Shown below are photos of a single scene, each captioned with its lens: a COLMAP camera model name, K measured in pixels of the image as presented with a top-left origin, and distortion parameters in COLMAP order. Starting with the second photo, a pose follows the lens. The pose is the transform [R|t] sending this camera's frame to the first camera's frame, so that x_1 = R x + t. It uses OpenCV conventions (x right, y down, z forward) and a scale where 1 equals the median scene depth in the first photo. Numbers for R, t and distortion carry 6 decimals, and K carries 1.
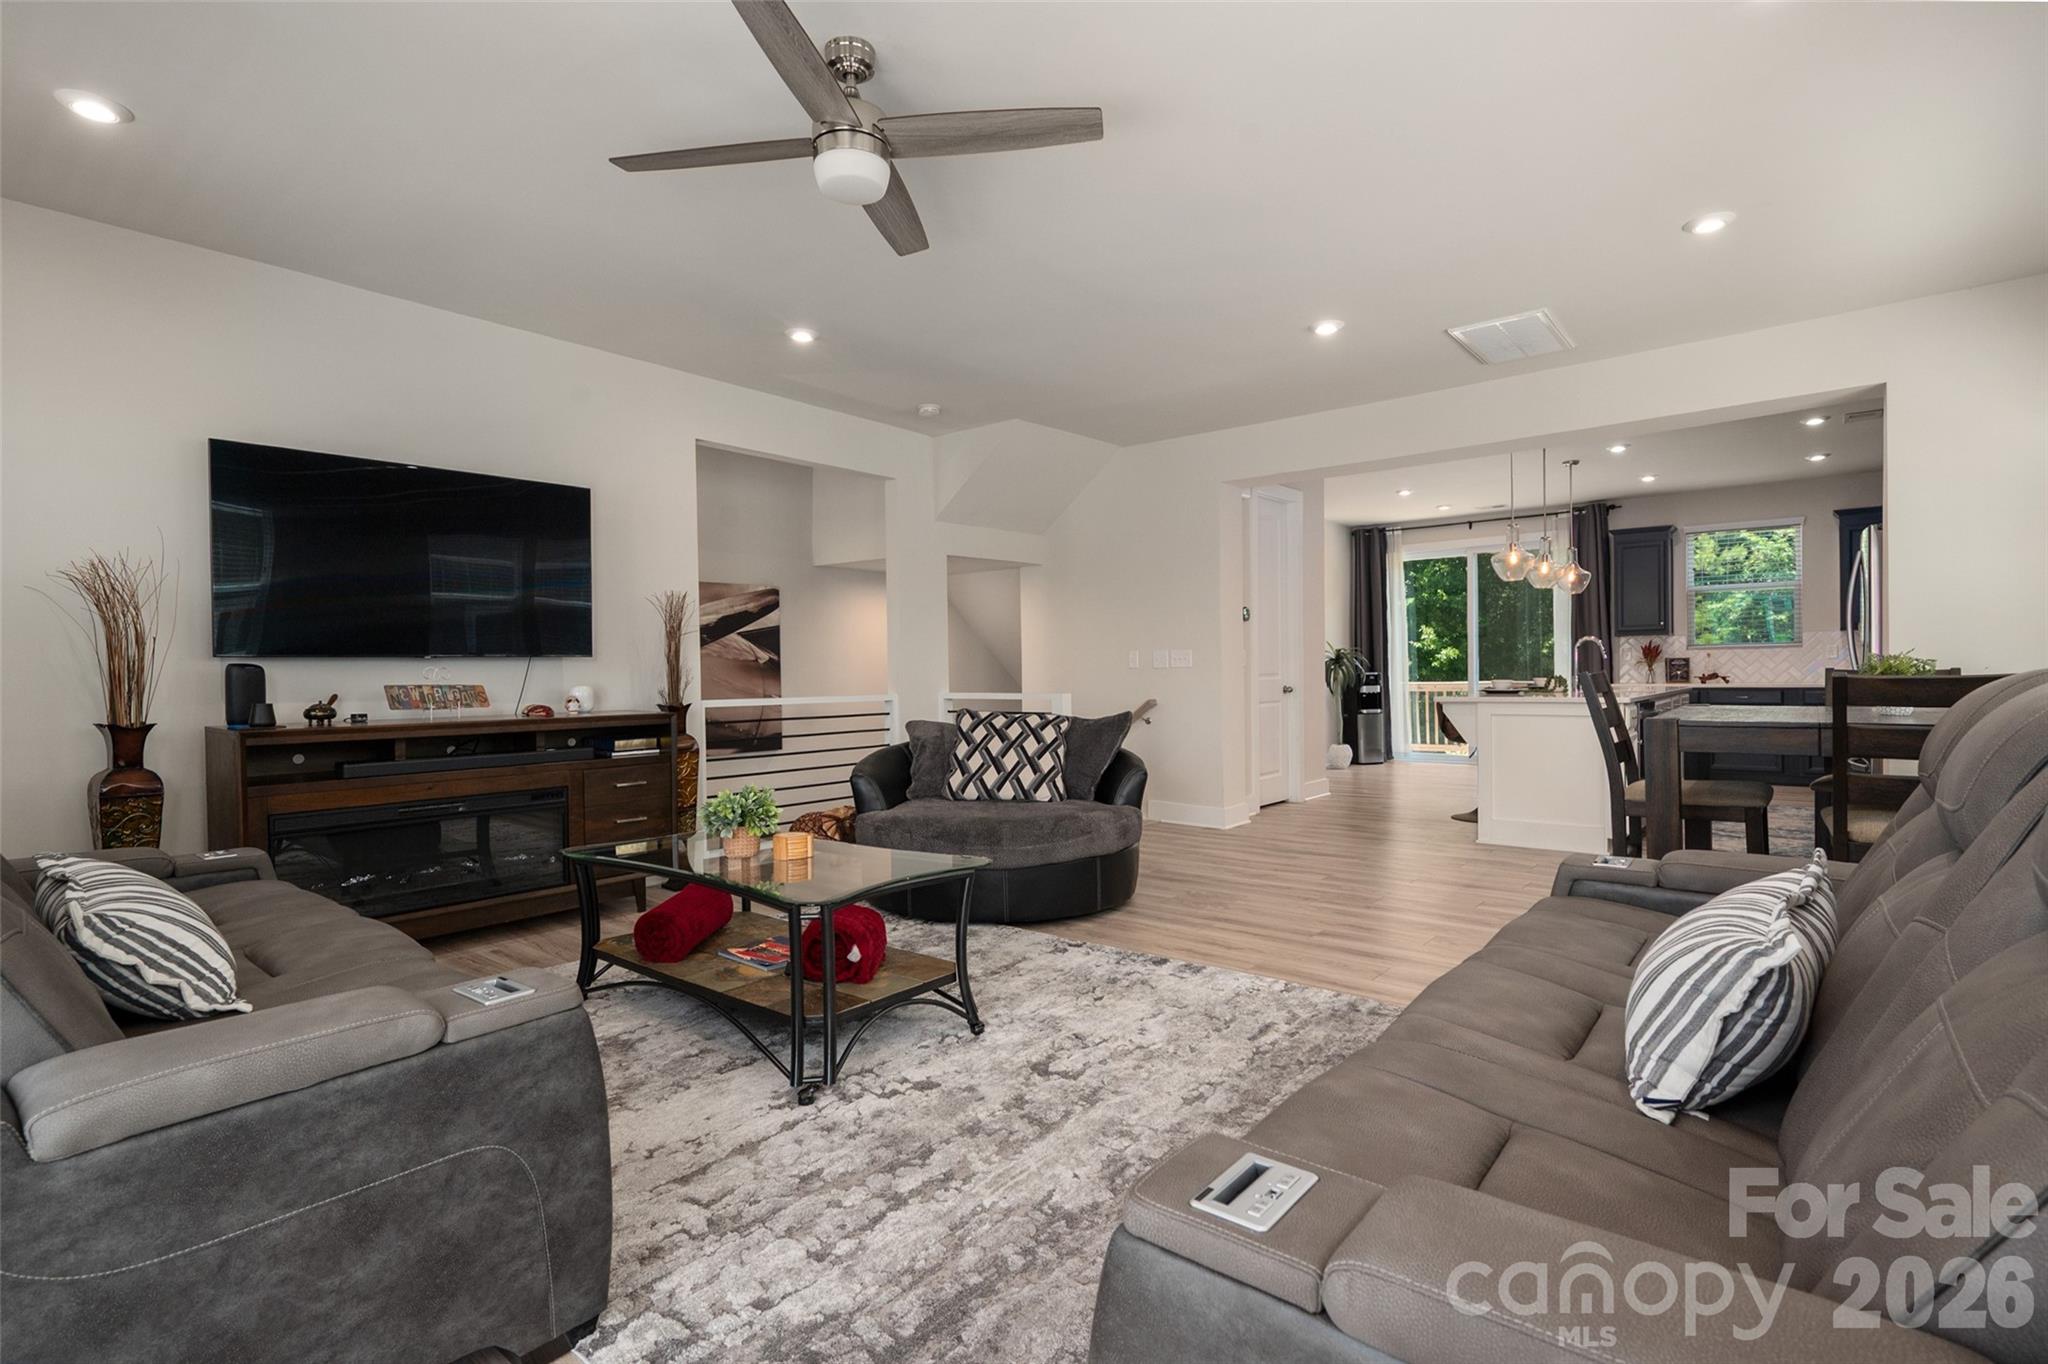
lens RADIAL K [[969.9, 0, 1023.7], [0, 969.9, 681.1], [0, 0, 1]] dist [0.000549, 0.000146]
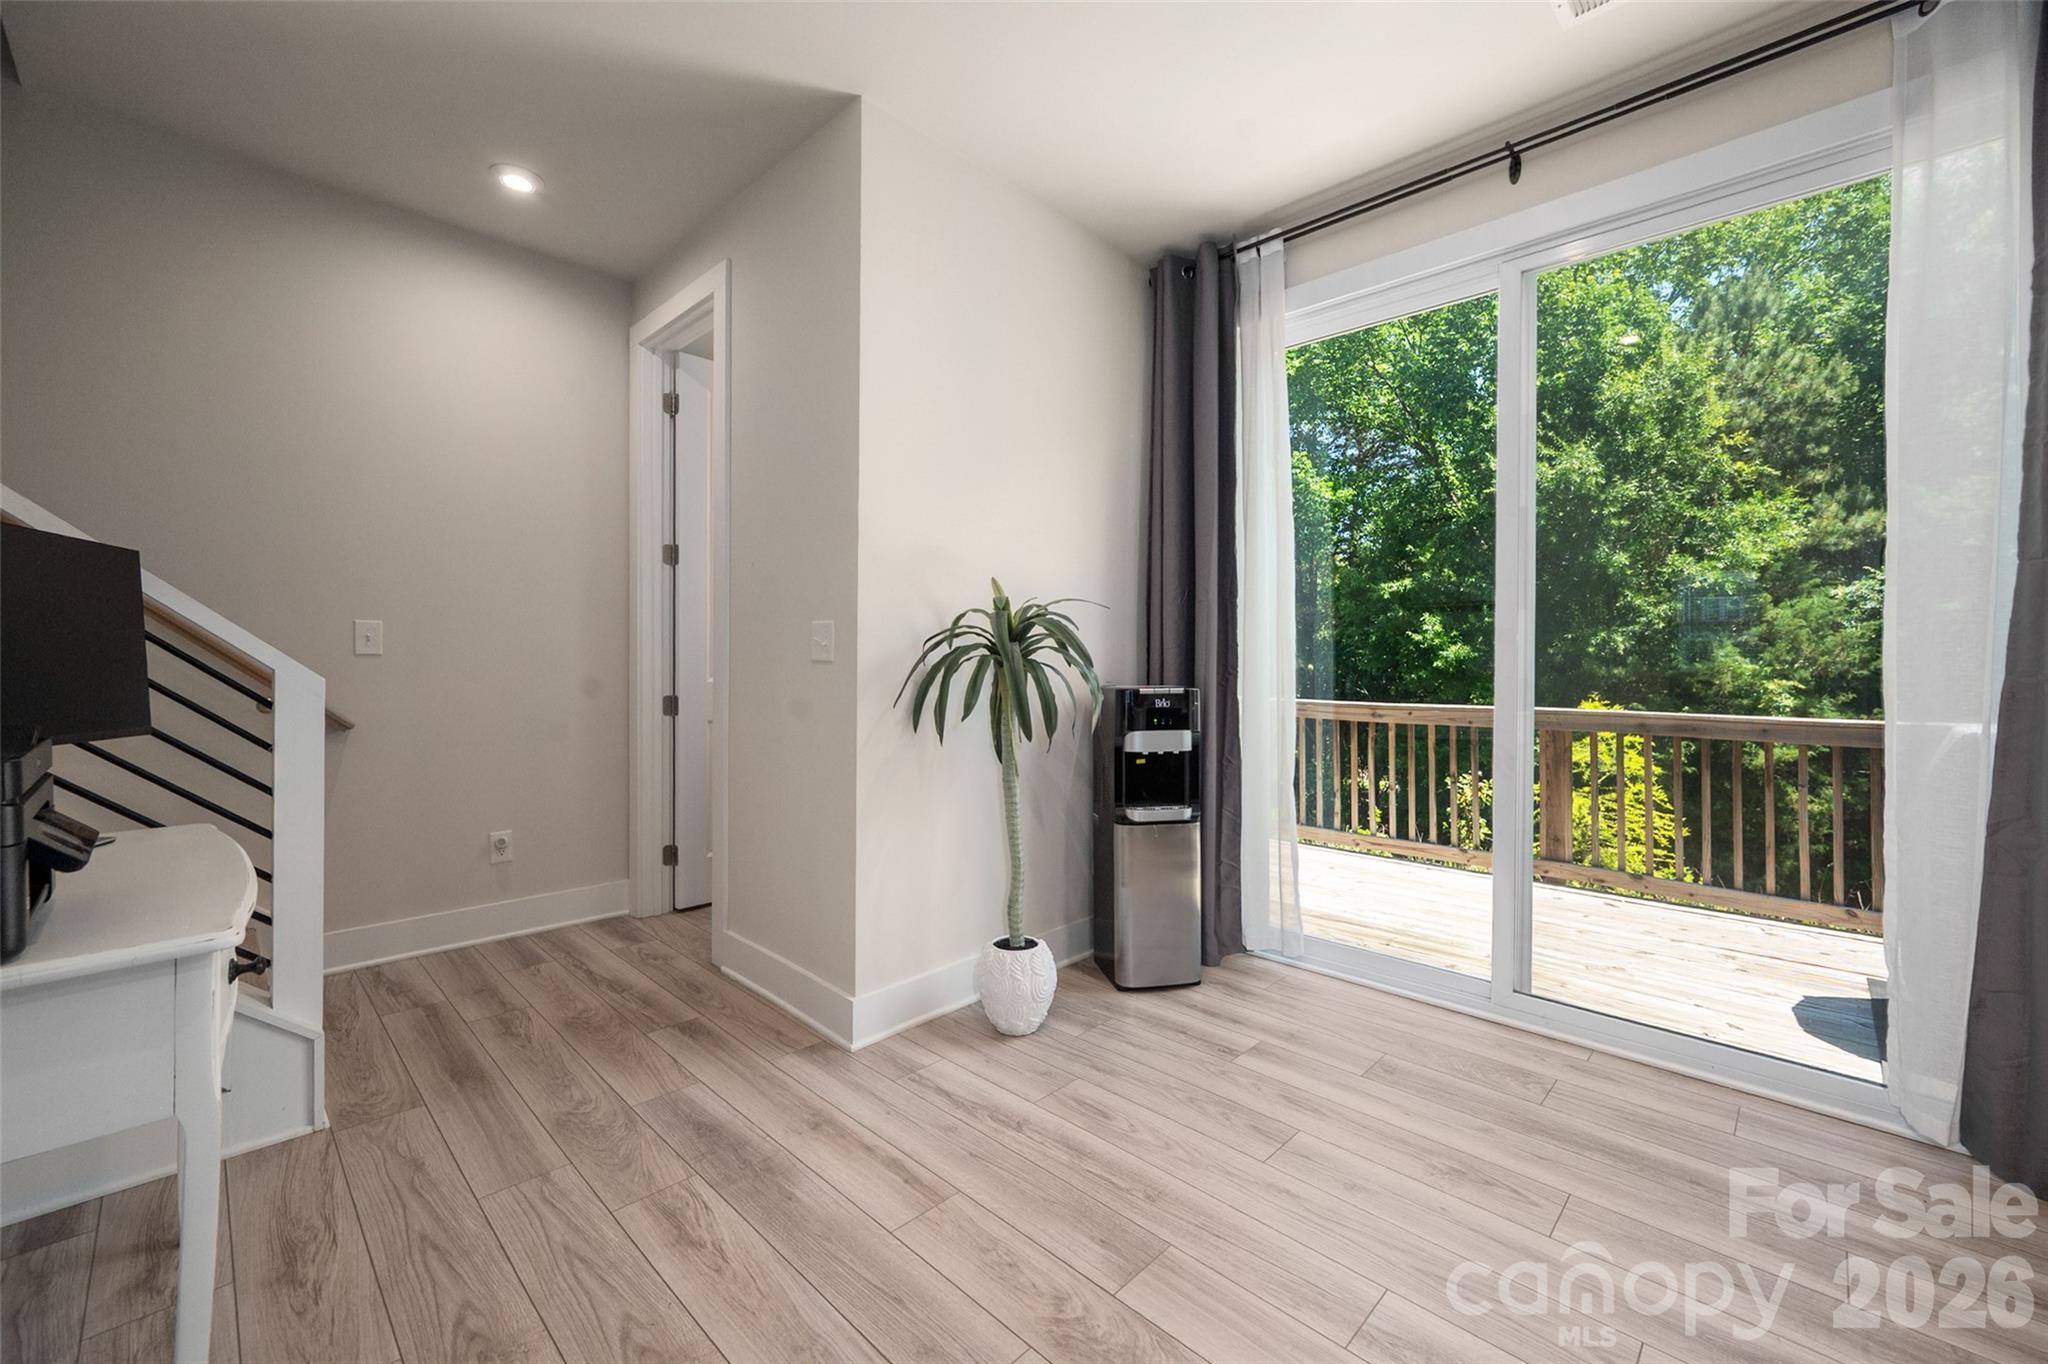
lens RADIAL K [[821.0, 0, 1025.7], [0, 821.0, 658.1], [0, 0, 1]] dist [-0.000311, 0.000818]
pose [[0.996858, 0.023857, -0.075530, 0.323601], [-0.024882, 0.999610, -0.012663, -0.013171], [0.075198, 0.014502, 0.997063, 0.714478]]
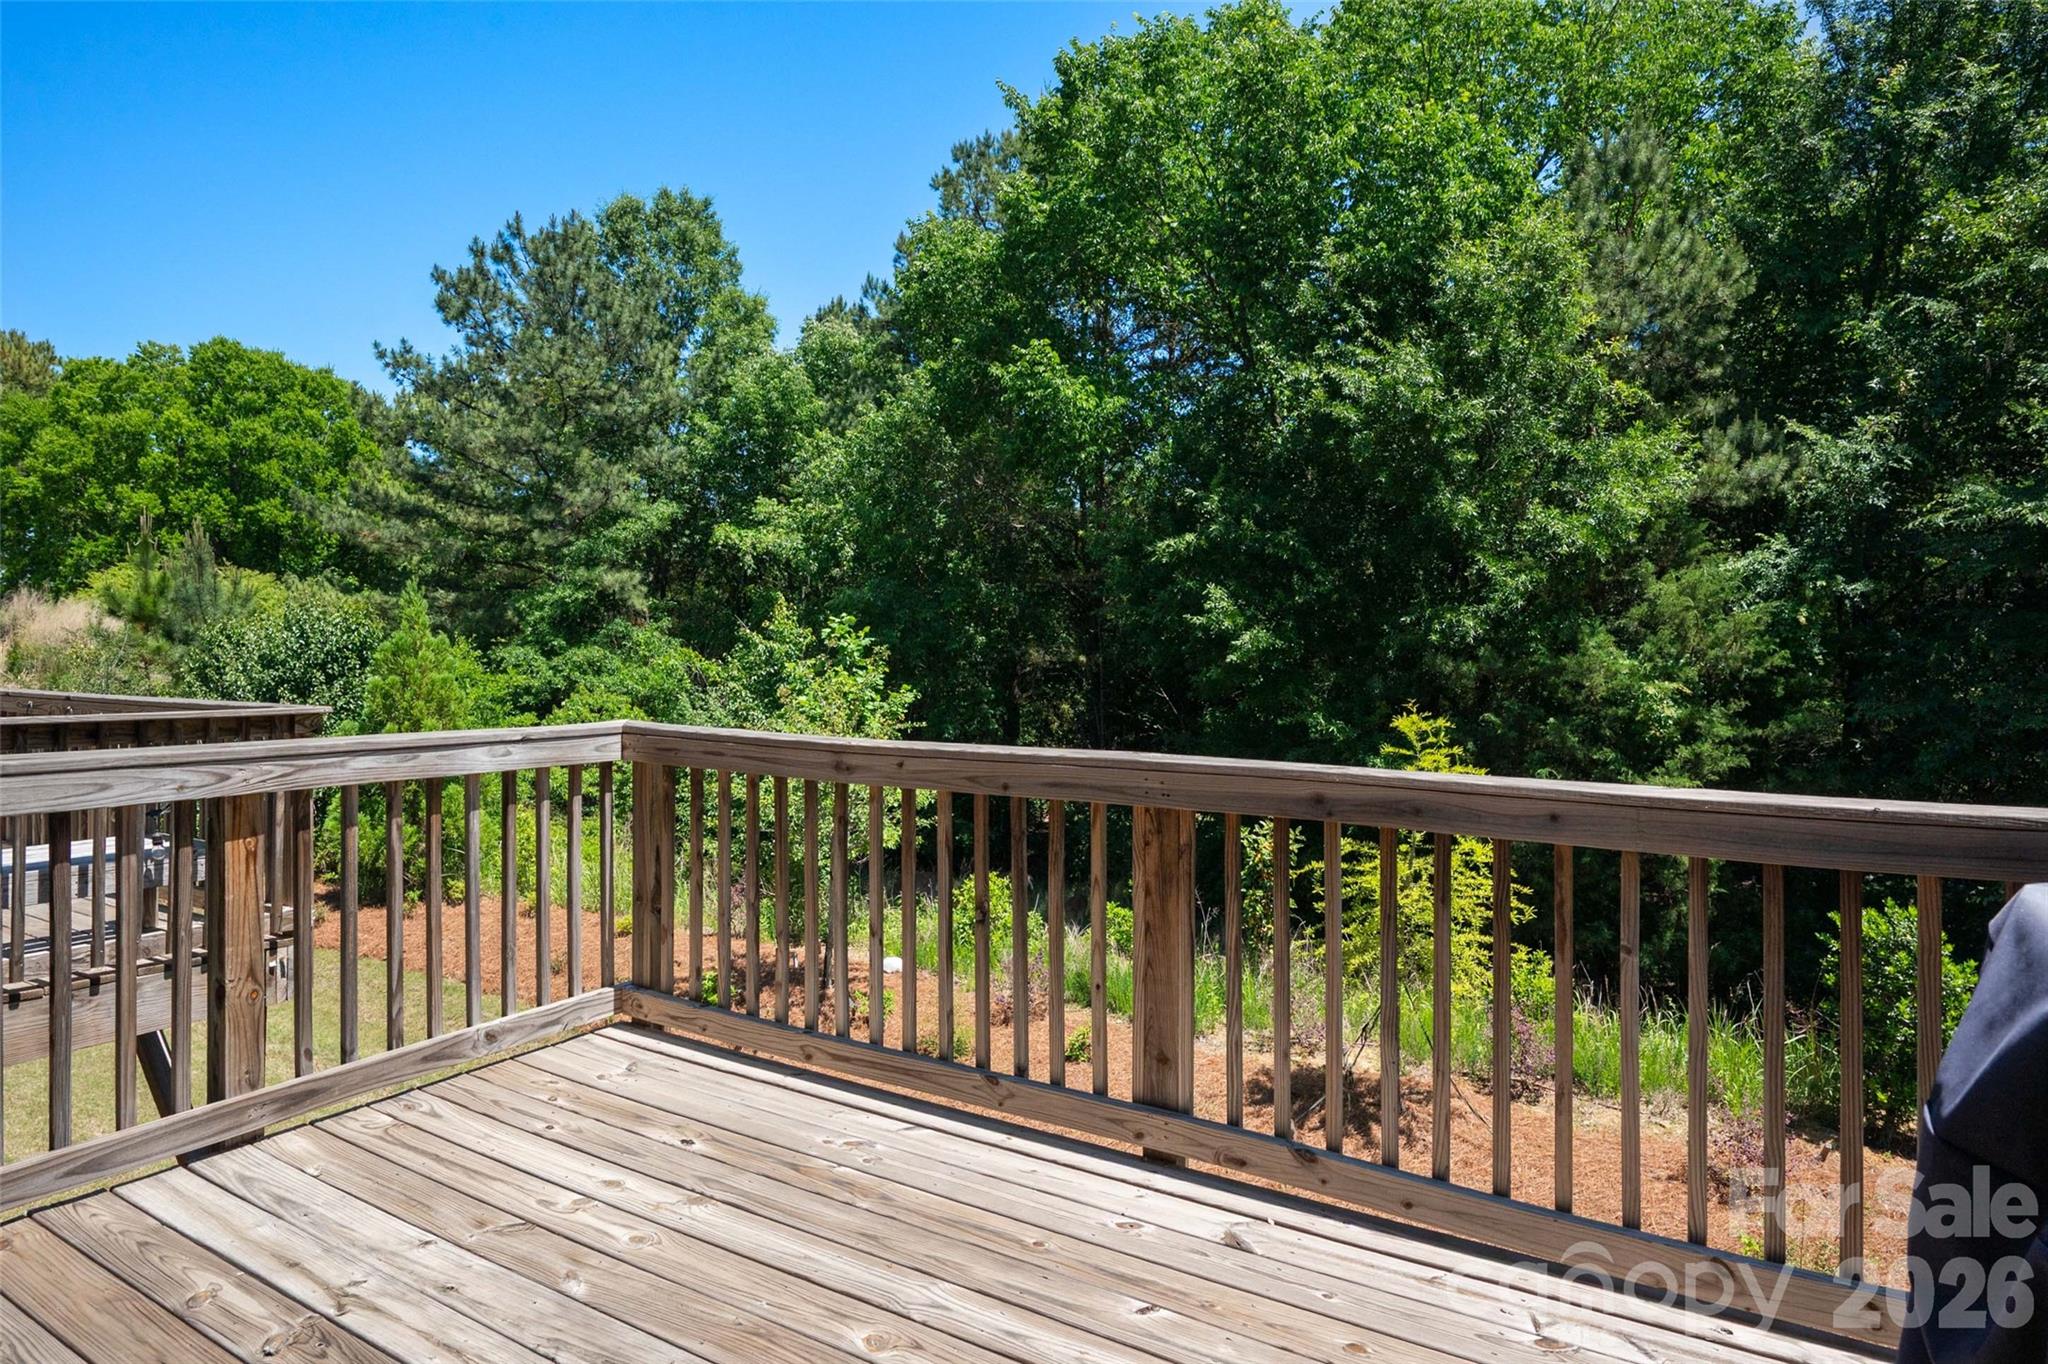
lens RADIAL K [[1151.1, 0, 1004.1], [0, 1151.1, 642.3], [0, 0, 1]] dist [0.002145, 0.000954]
pose [[0.990898, 0.027498, 0.131779, 0.493797], [-0.025694, 0.999552, -0.015369, -0.029795], [-0.132142, 0.011843, 0.991160, 0.890011]]
